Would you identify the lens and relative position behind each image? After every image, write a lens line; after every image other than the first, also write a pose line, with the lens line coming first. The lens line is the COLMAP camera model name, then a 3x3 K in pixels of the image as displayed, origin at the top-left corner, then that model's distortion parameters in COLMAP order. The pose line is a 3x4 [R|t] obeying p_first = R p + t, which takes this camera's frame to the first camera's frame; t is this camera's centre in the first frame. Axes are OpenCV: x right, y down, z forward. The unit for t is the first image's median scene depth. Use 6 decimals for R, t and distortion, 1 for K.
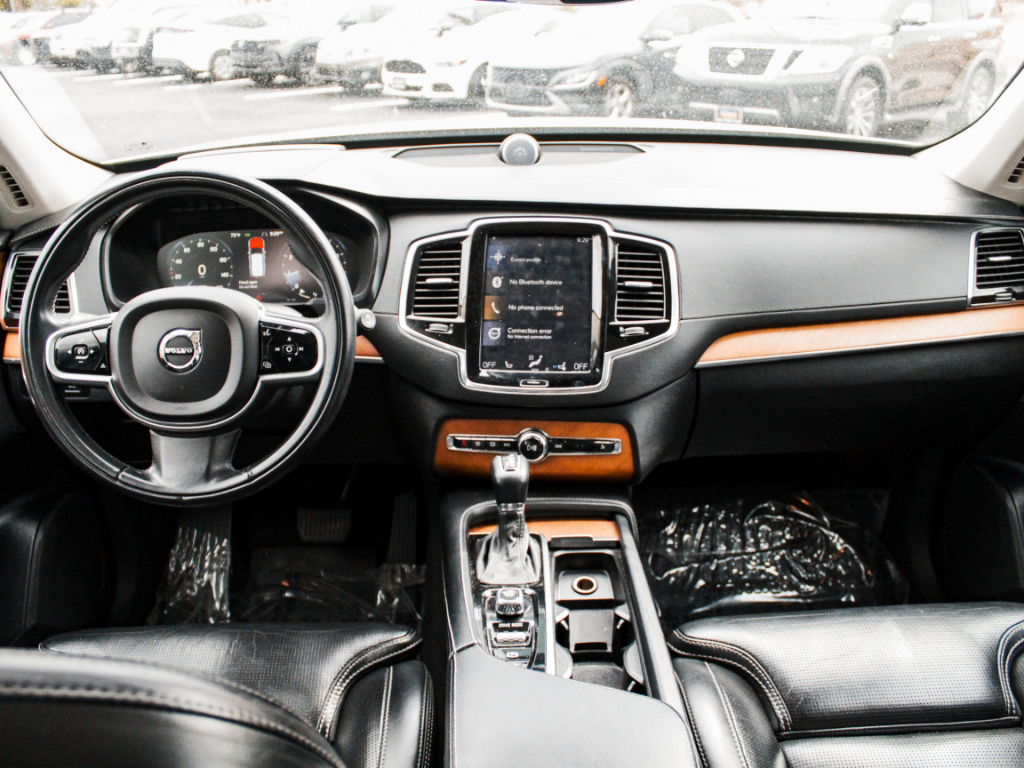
lens RADIAL K [[864.1, 0, 466.8], [0, 864.1, 385.9], [0, 0, 1]] dist [-0.109858, 0.007144]
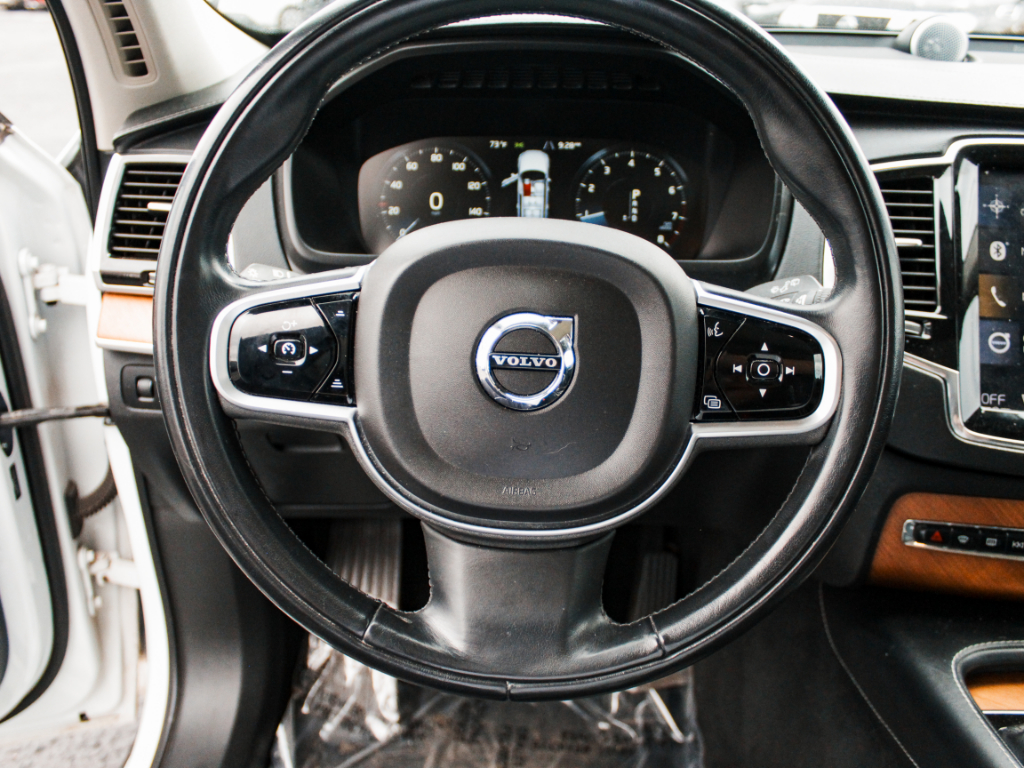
lens RADIAL K [[914.2, 0, 512.0], [0, 914.2, 384.0], [0, 0, 1]] dist [-0.178363, 0.129799]
pose [[0.998214, 0.050857, -0.031341, -0.263467], [-0.050036, 0.998397, 0.026451, -0.033569], [0.032636, -0.024836, 0.999159, 0.427174]]
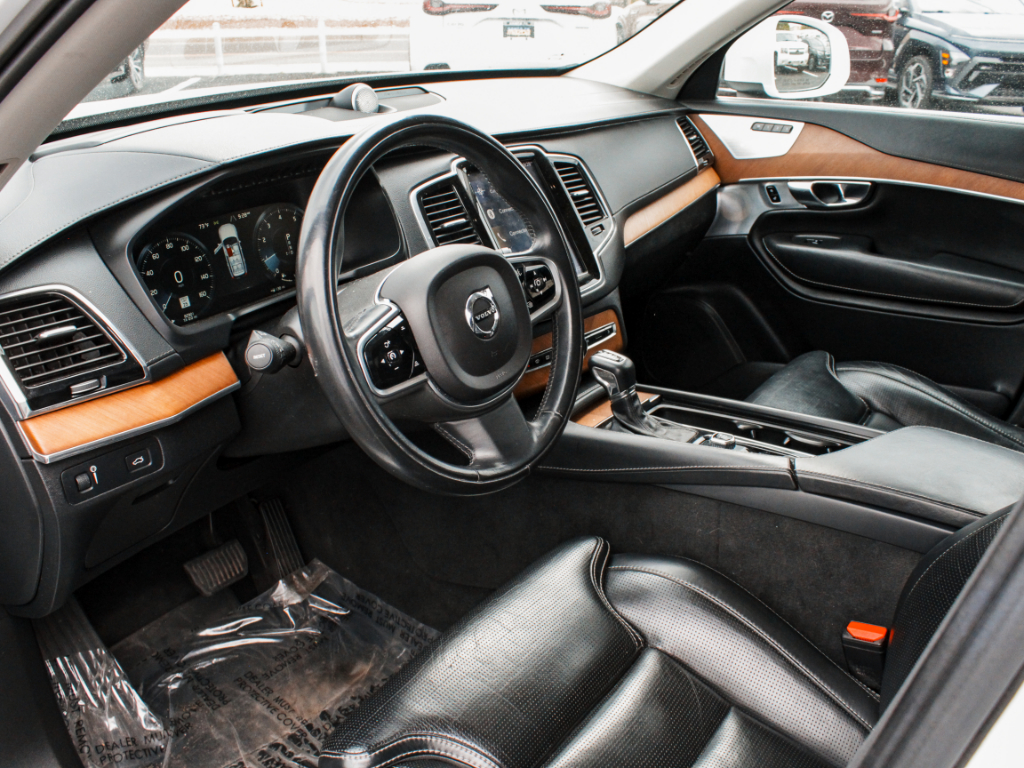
lens RADIAL K [[914.2, 0, 512.0], [0, 914.2, 384.0], [0, 0, 1]] dist [-0.178363, 0.129799]
pose [[0.596745, -0.307079, 0.741349, -0.874038], [0.295353, 0.943075, 0.152894, -0.087126], [-0.746098, 0.127720, 0.653472, 0.270472]]
